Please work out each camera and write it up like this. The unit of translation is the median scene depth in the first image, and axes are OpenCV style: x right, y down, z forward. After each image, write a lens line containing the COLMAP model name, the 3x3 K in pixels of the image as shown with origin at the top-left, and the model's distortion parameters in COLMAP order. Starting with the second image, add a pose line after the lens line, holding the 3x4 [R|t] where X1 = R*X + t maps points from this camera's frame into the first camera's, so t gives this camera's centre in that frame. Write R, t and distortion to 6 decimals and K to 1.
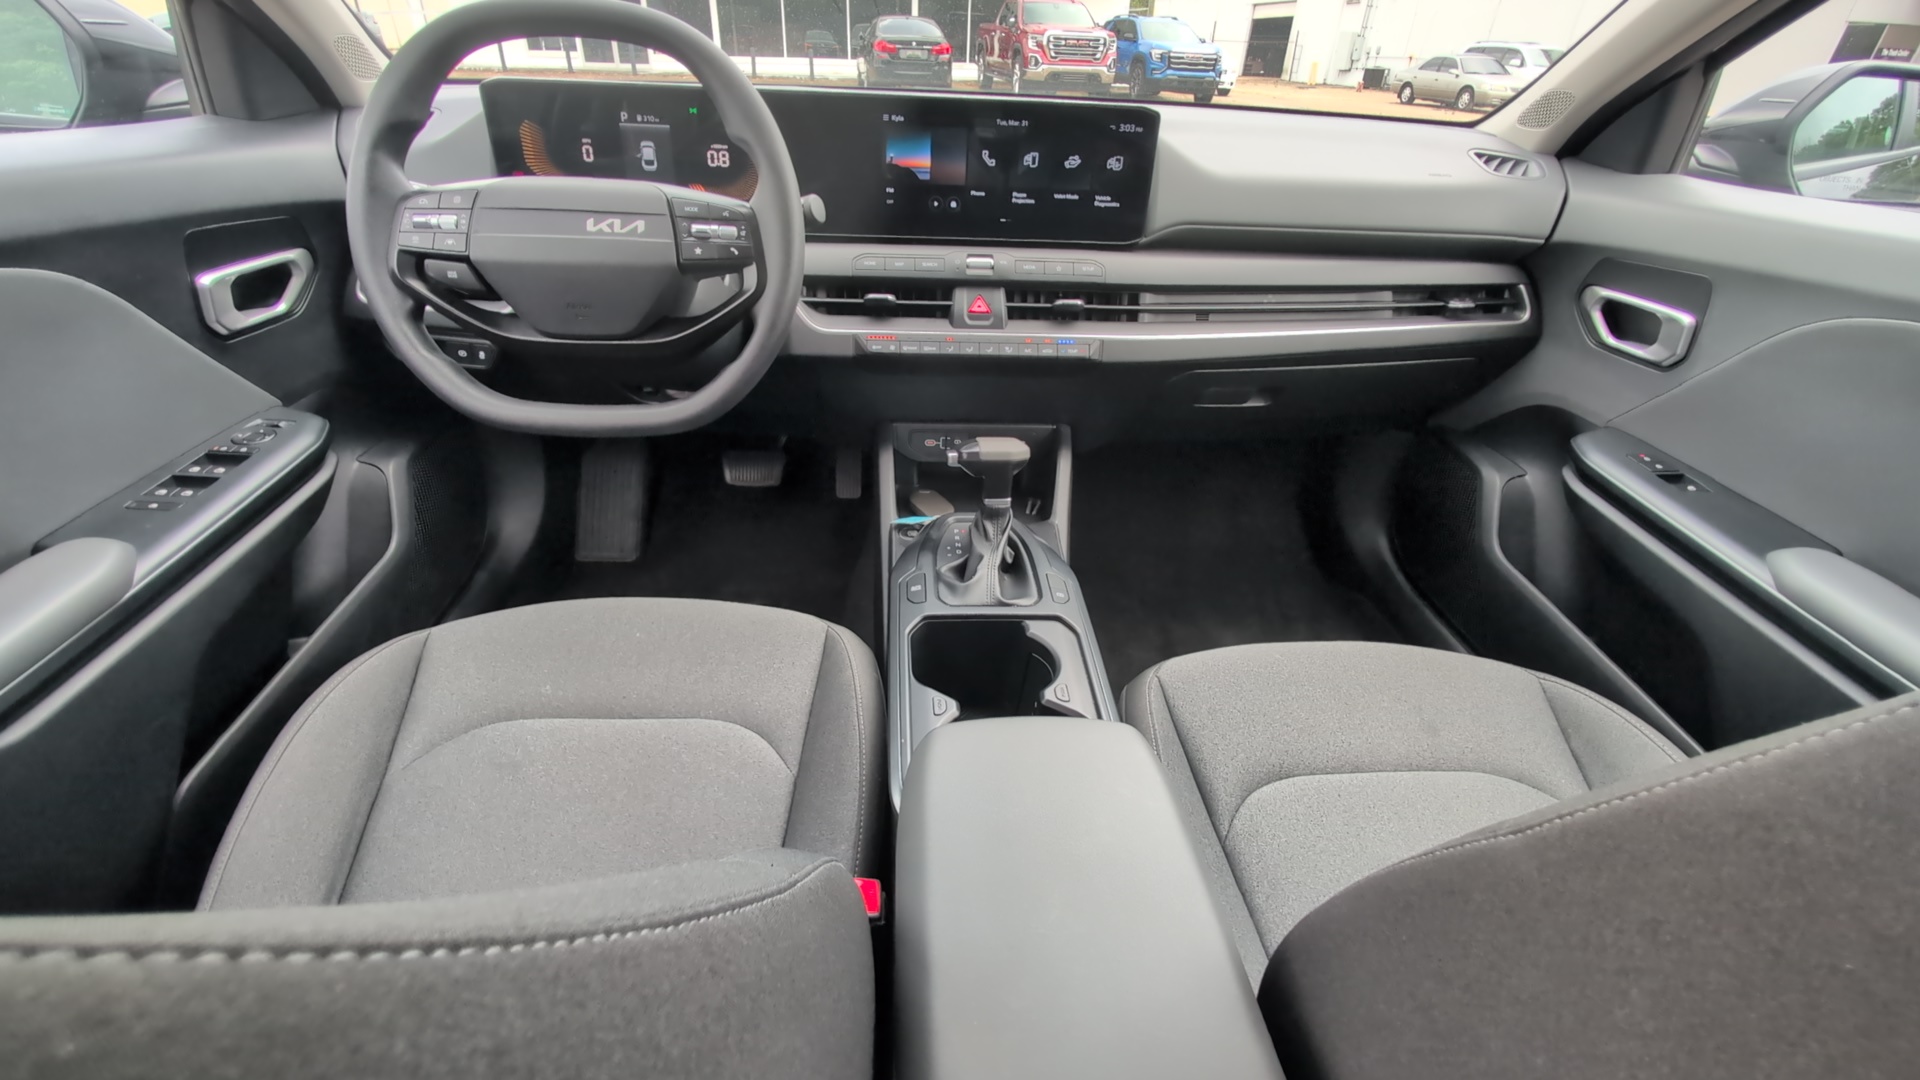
lens RADIAL K [[958.5, 0, 987.9], [0, 958.5, 598.1], [0, 0, 1]] dist [-0.014999, 0.003851]
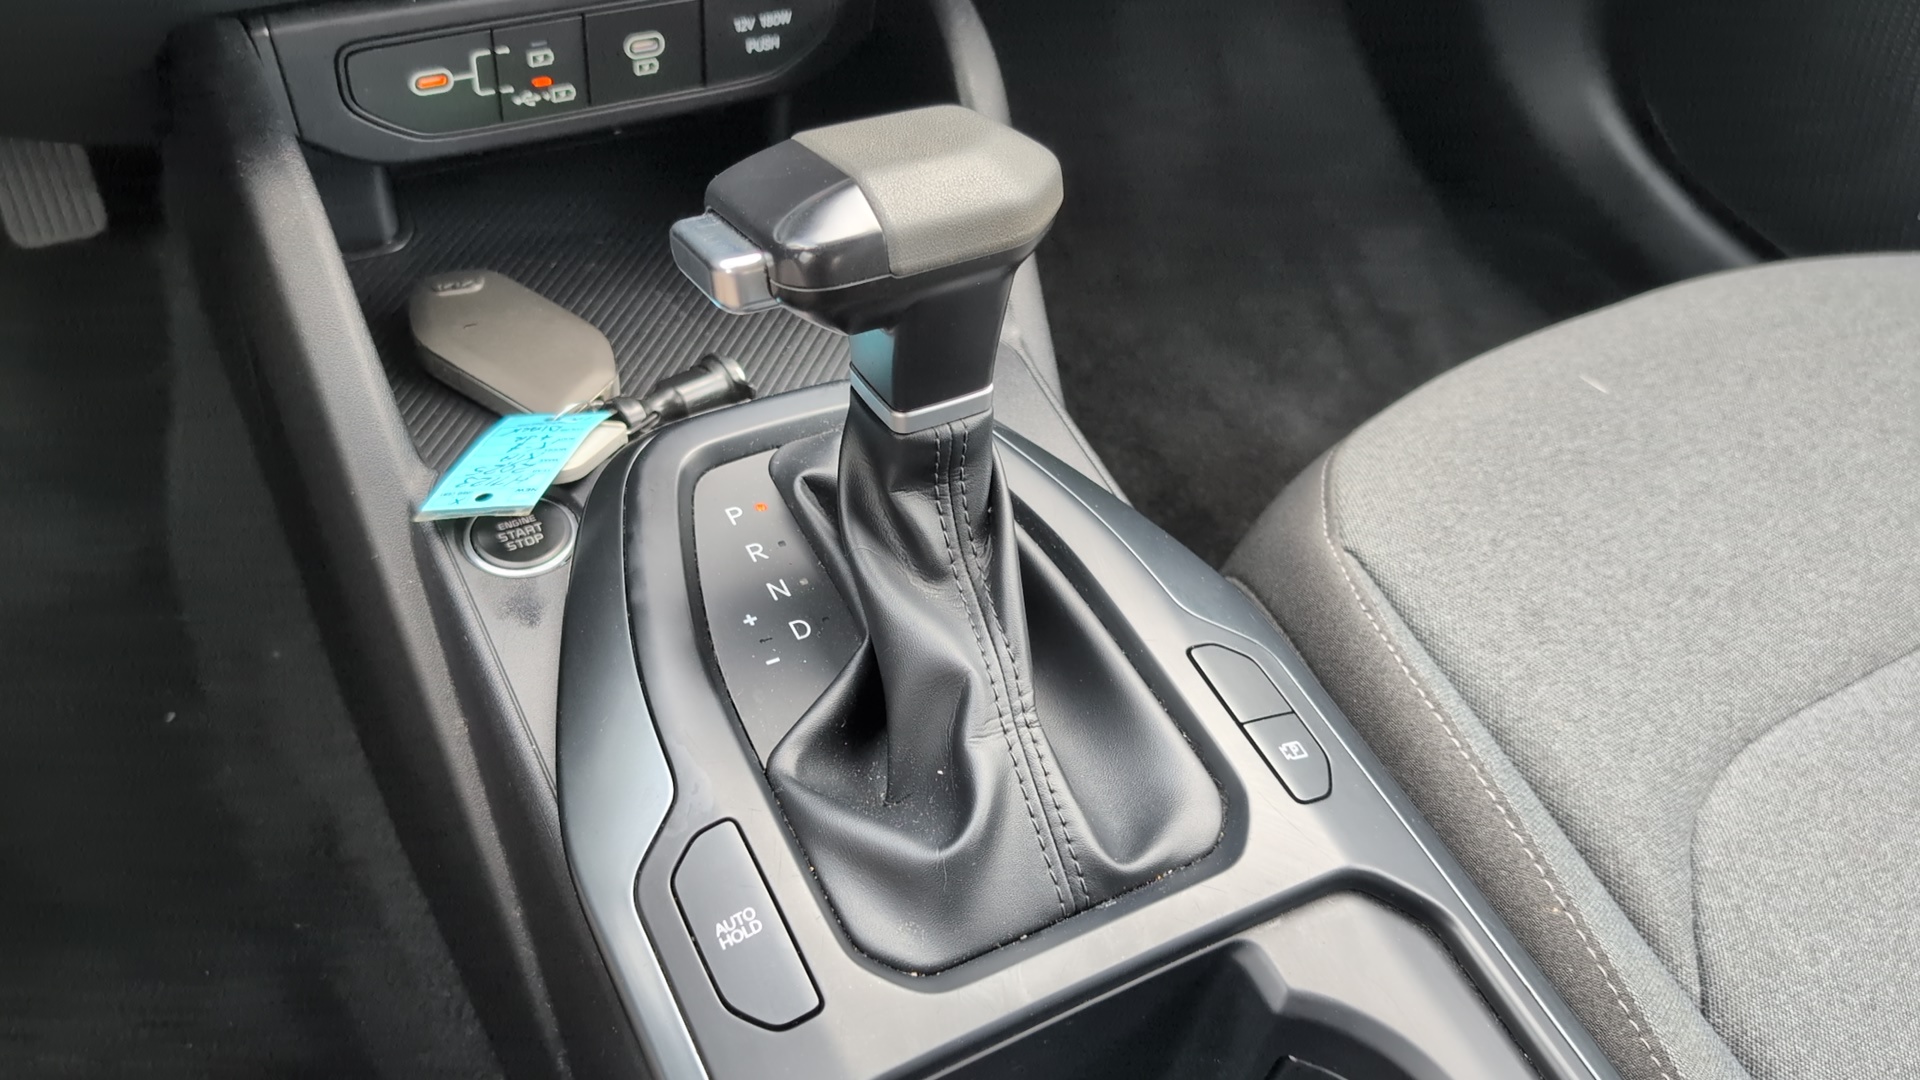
lens RADIAL K [[1584.4, 0, 931.8], [0, 1584.4, 538.1], [0, 0, 1]] dist [-0.003700, 0.020700]
pose [[0.911130, -0.262919, 0.317357, -0.106080], [0.150661, 0.929259, 0.337310, -0.175631], [-0.383592, -0.259520, 0.886288, 0.579442]]
